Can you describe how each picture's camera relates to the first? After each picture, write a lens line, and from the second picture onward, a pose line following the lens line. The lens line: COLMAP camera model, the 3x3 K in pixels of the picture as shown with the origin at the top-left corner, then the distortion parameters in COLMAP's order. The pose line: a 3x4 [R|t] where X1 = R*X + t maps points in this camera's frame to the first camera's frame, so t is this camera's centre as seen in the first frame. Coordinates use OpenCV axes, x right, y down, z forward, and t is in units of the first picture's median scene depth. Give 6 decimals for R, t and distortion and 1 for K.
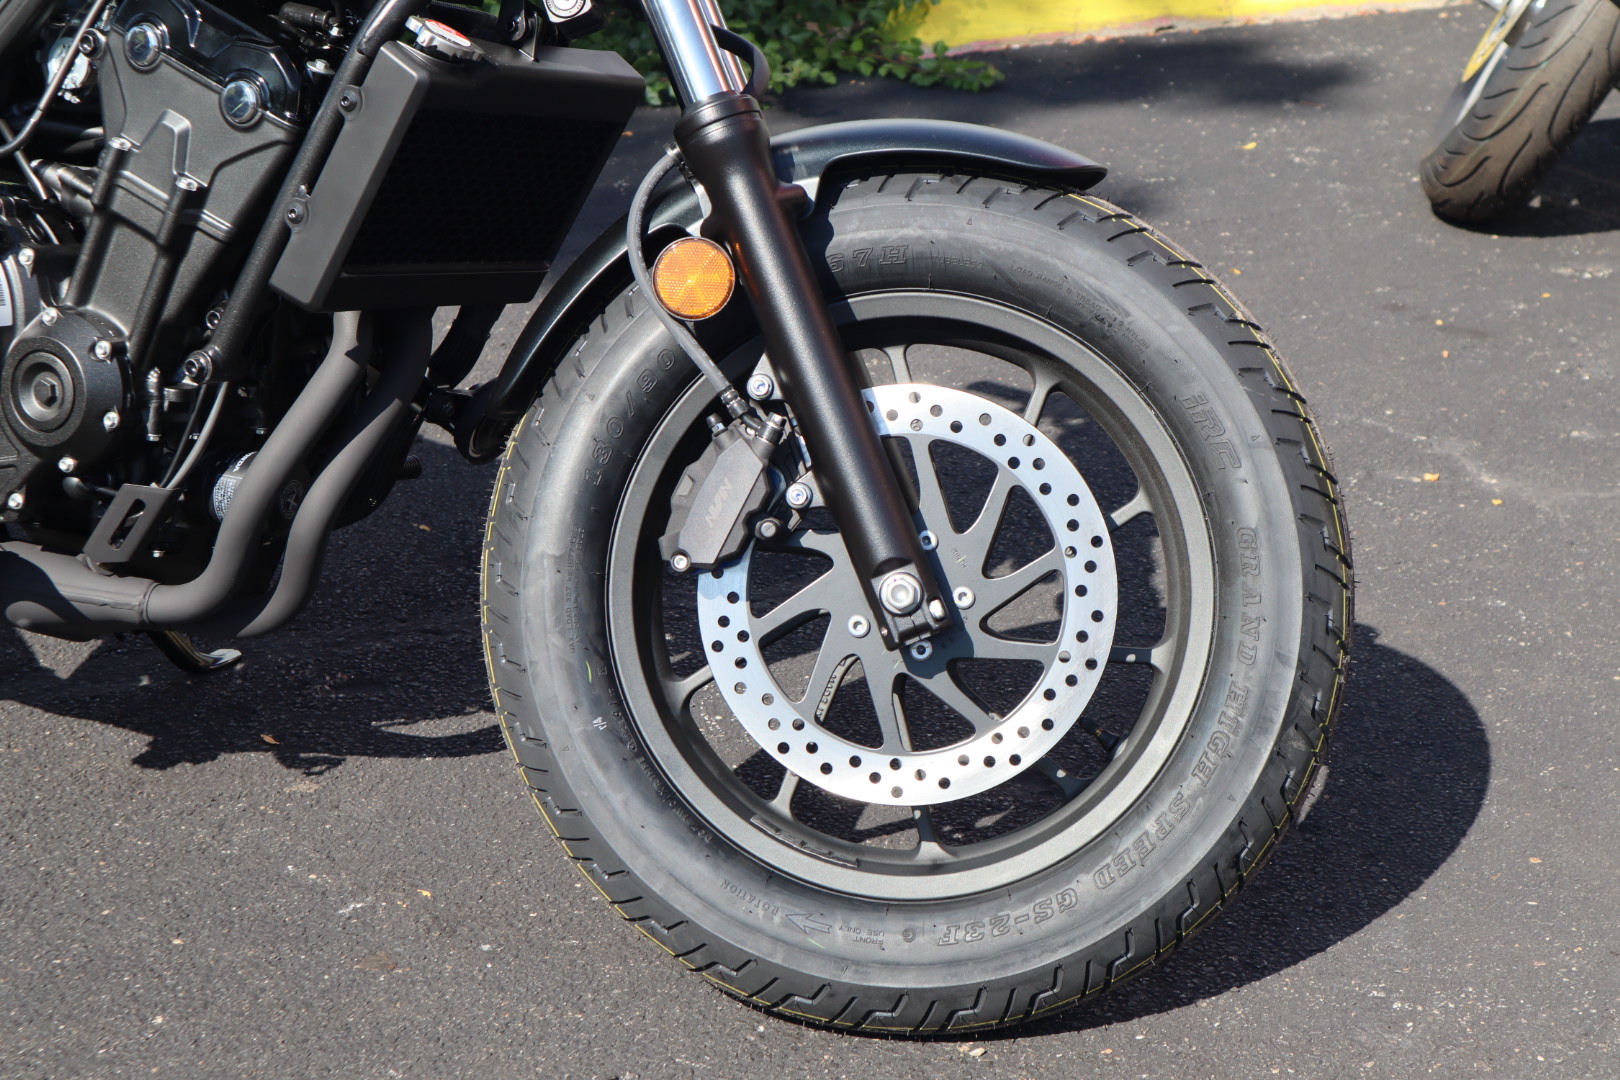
lens RADIAL K [[2866.1, 0, 895.2], [0, 2866.1, 553.7], [0, 0, 1]] dist [-0.041900, 0.000000]
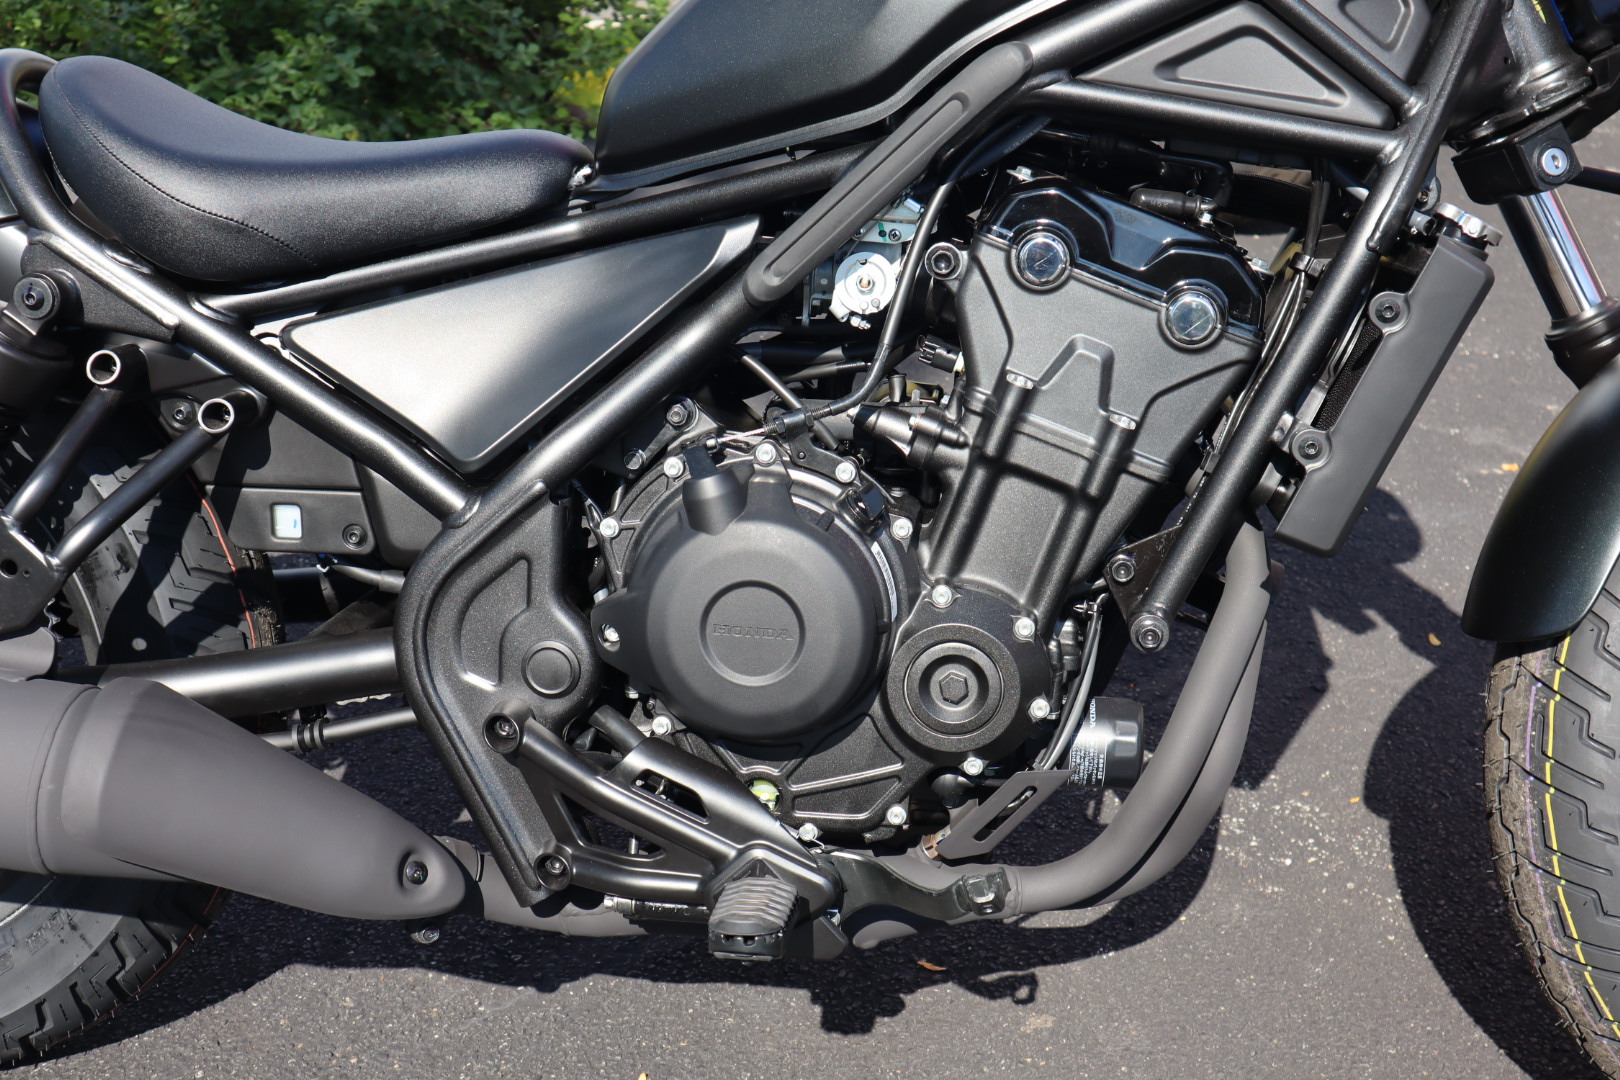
lens RADIAL K [[2012.0, 0, 838.1], [0, 2012.0, 543.6], [0, 0, 1]] dist [0.047759, 0.000000]
pose [[0.933381, -0.149959, 0.326056, -0.518700], [0.128837, 0.987967, 0.085568, -0.154142], [-0.334964, -0.037859, 0.941470, 0.465977]]
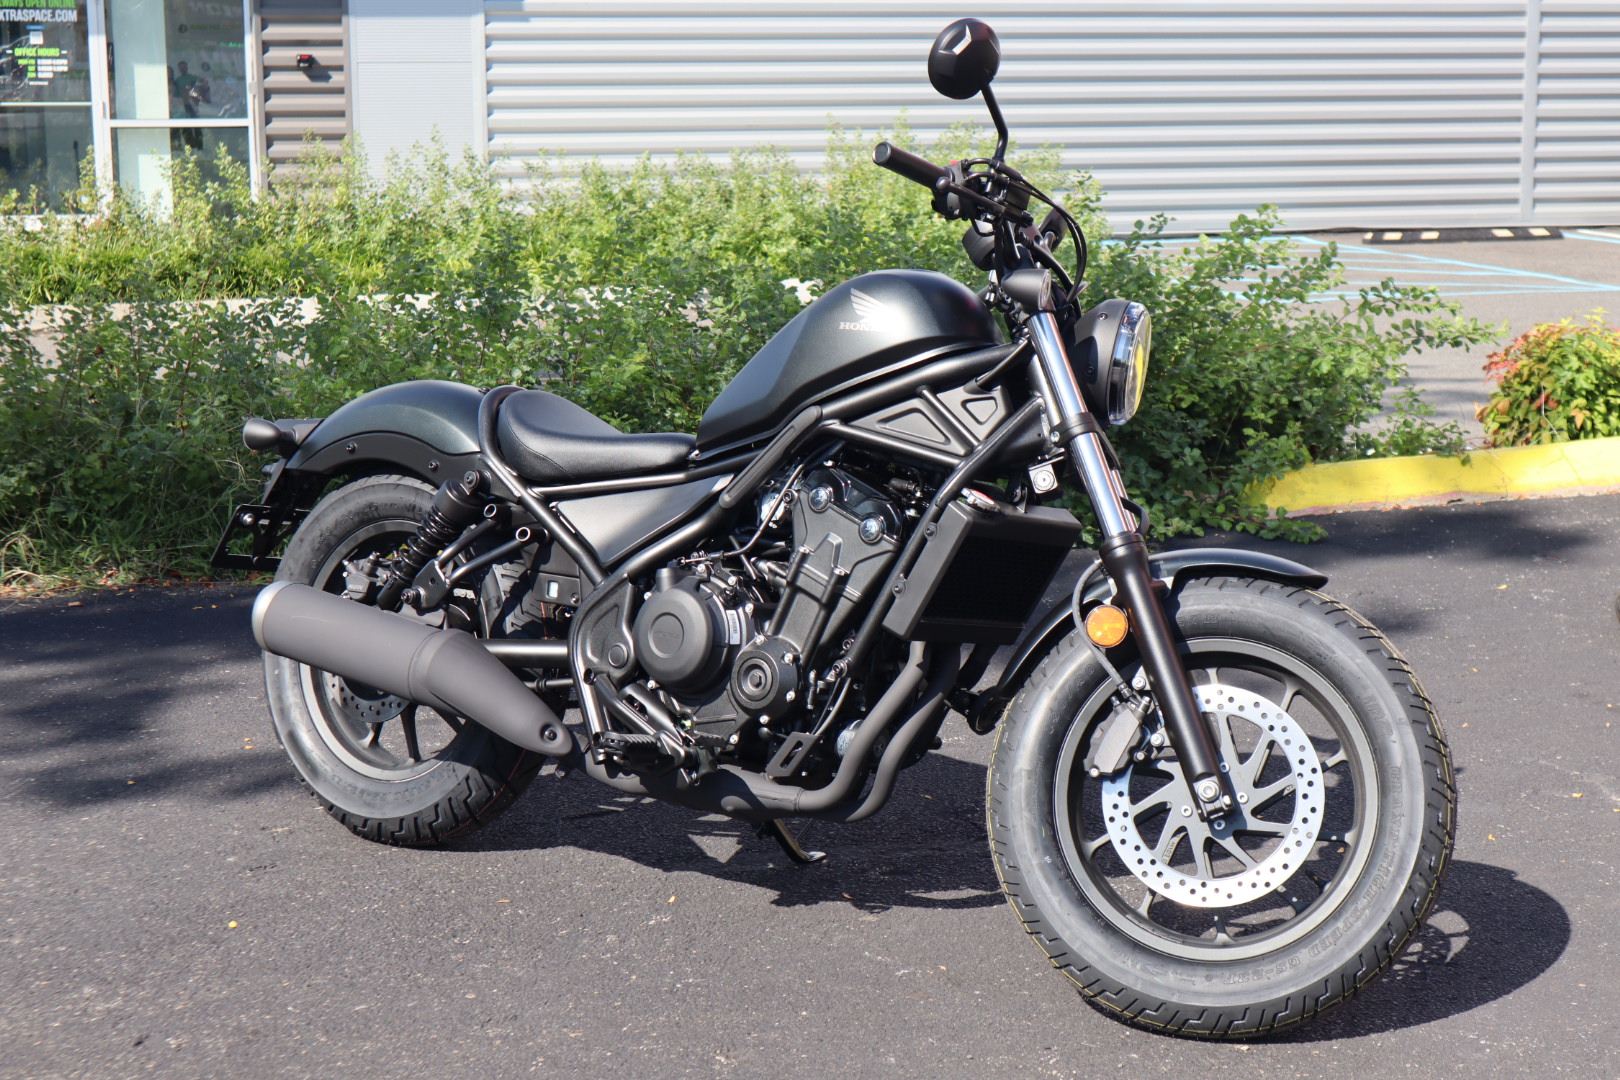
lens RADIAL K [[2768.3, 0, 893.6], [0, 2768.3, 529.1], [0, 0, 1]] dist [0.012677, 0.000000]
pose [[0.989874, 0.026122, -0.139523, 0.042546], [-0.048855, 0.985566, -0.162090, 0.136793], [0.133275, 0.167265, 0.976862, -0.783706]]
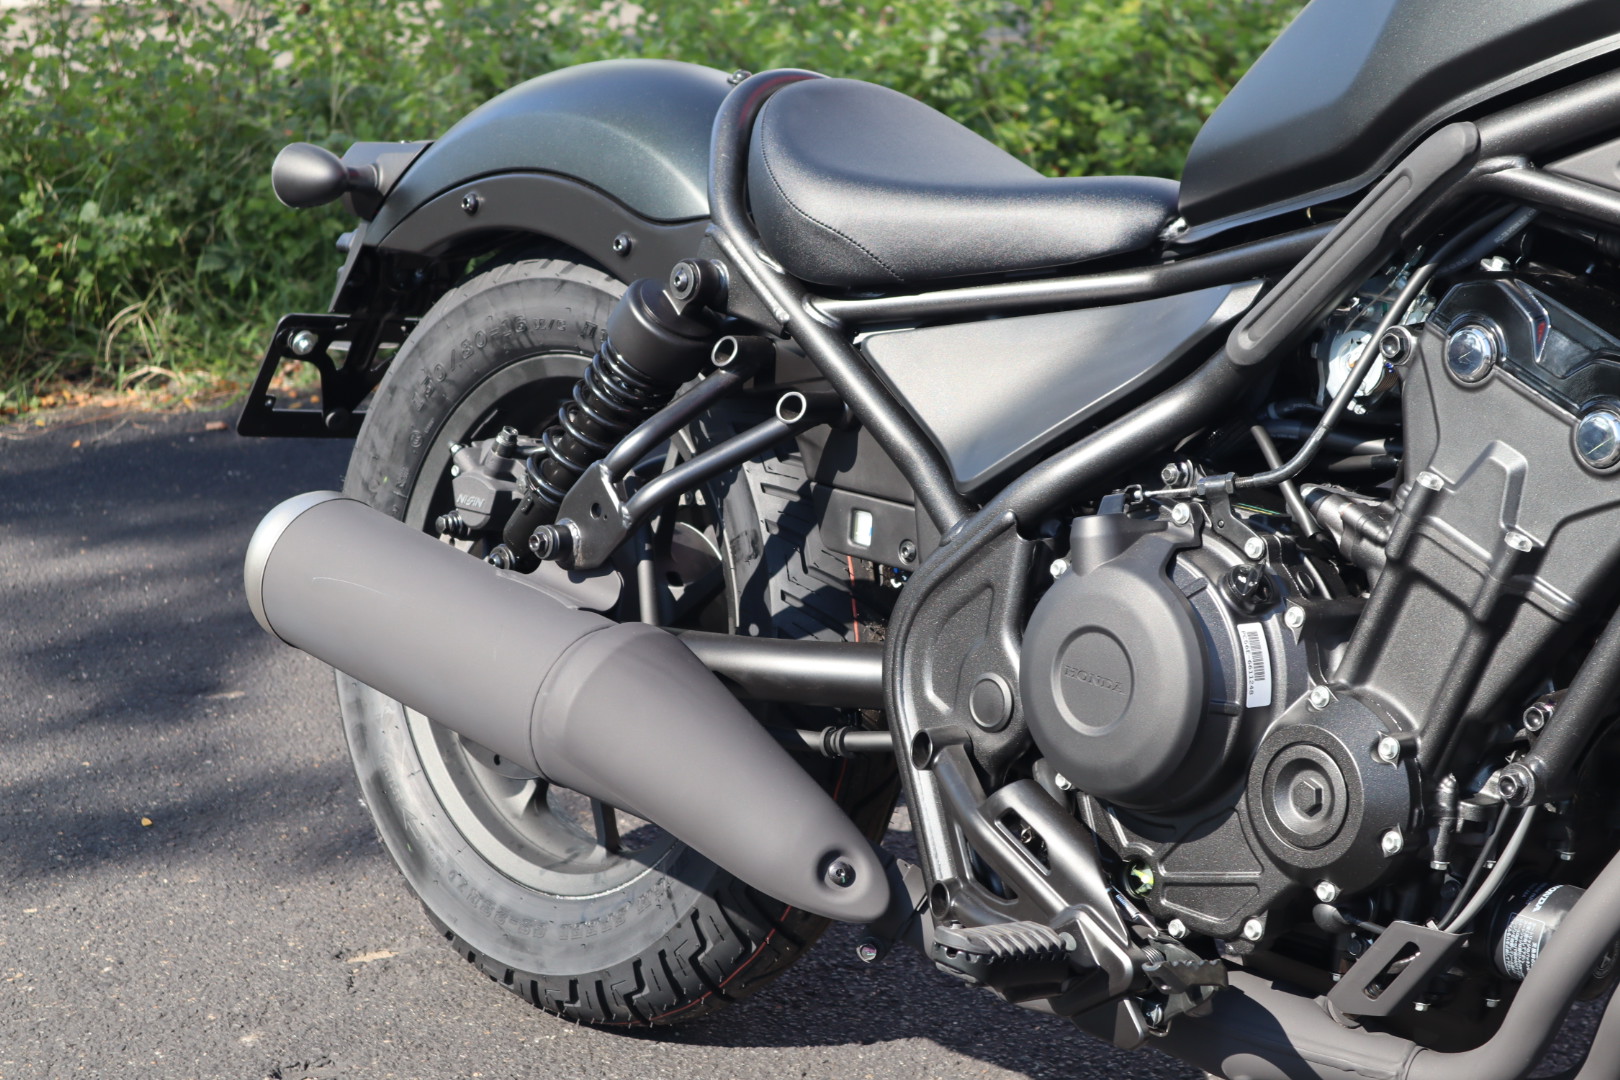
lens RADIAL K [[3277.8, 0, 879.0], [0, 3277.8, 569.4], [0, 0, 1]] dist [-0.204316, 0.000000]
pose [[0.944499, 0.058904, -0.323191, -0.128440], [-0.076116, 0.996261, -0.040867, -0.073574], [0.319575, 0.063199, 0.945451, 0.134301]]
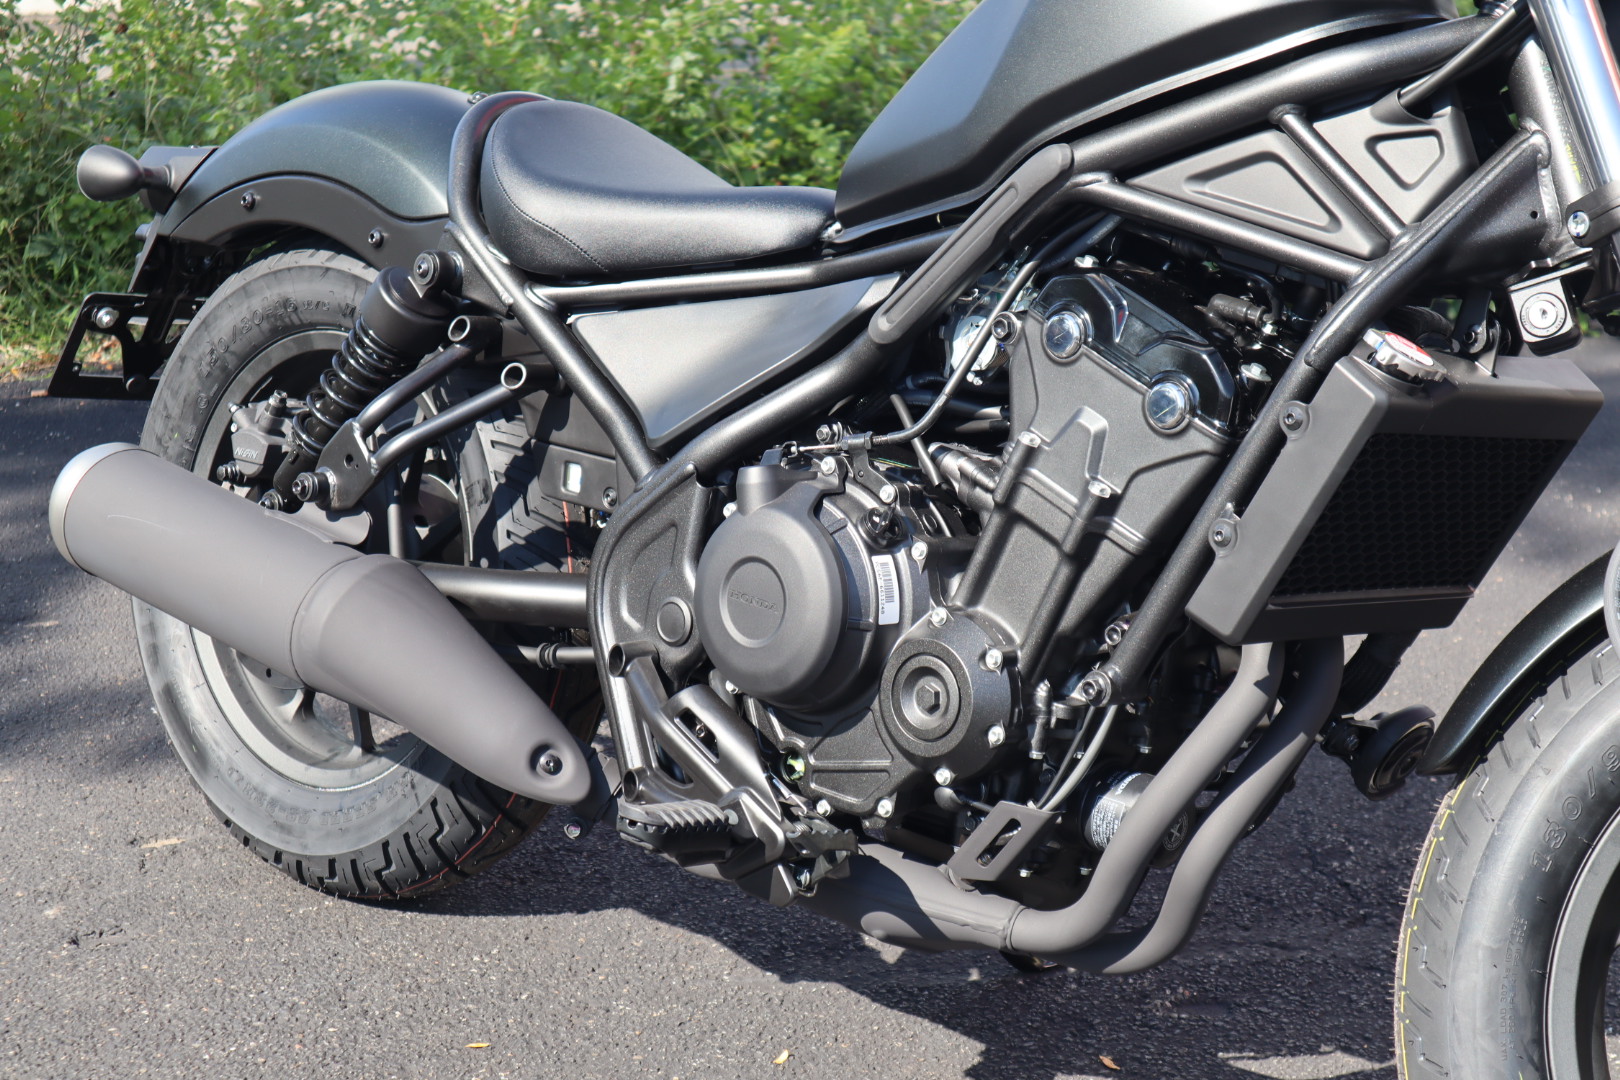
lens RADIAL K [[2866.1, 0, 861.1], [0, 2866.1, 561.7], [0, 0, 1]] dist [-0.041900, 0.000000]
pose [[0.965067, 0.069246, -0.252689, -0.086526], [-0.081304, 0.995981, -0.037579, -0.064697], [0.249071, 0.056811, 0.966818, 0.089261]]
